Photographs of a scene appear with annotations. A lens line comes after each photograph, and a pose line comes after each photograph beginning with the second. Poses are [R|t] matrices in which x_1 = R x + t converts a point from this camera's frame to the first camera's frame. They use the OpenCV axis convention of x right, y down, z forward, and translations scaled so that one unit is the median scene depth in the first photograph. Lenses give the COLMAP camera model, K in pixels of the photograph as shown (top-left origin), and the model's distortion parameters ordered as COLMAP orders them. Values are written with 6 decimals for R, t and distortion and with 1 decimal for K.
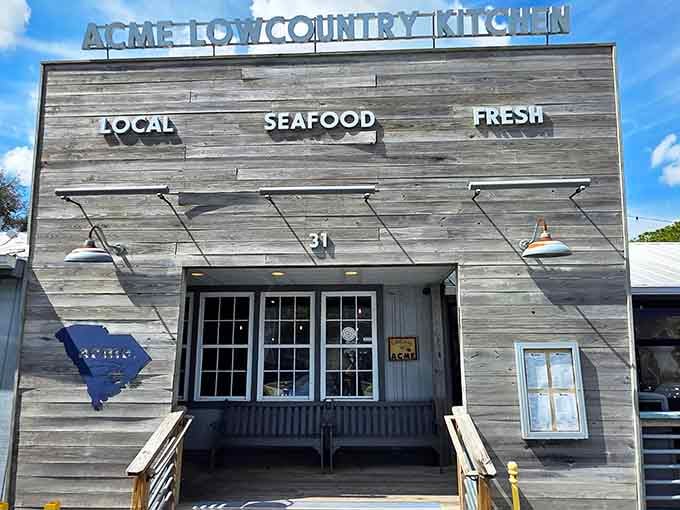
lens RADIAL K [[478.2, 0, 340.2], [0, 478.2, 238.1], [0, 0, 1]] dist [0.000533, 0.003188]
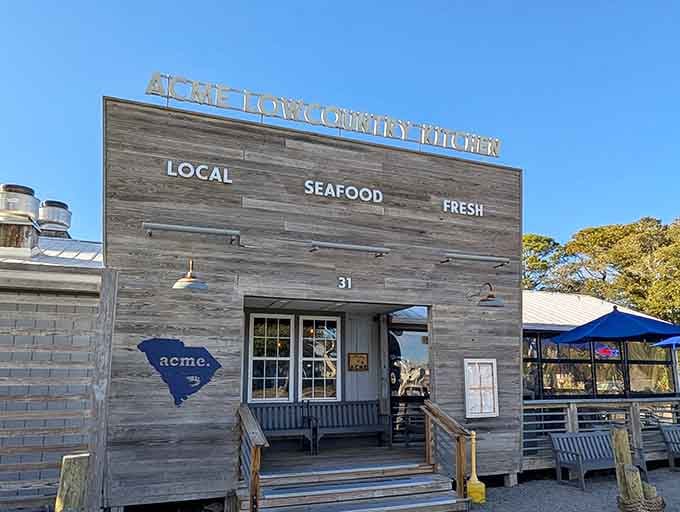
lens RADIAL K [[511.0, 0, 340.0], [0, 511.0, 256.0], [0, 0, 1]] dist [-0.005109, -0.001936]
pose [[0.917216, 0.093583, 0.387243, -0.594846], [-0.102620, 0.994717, 0.002677, -0.070122], [-0.384947, -0.042194, 0.921974, -0.325321]]
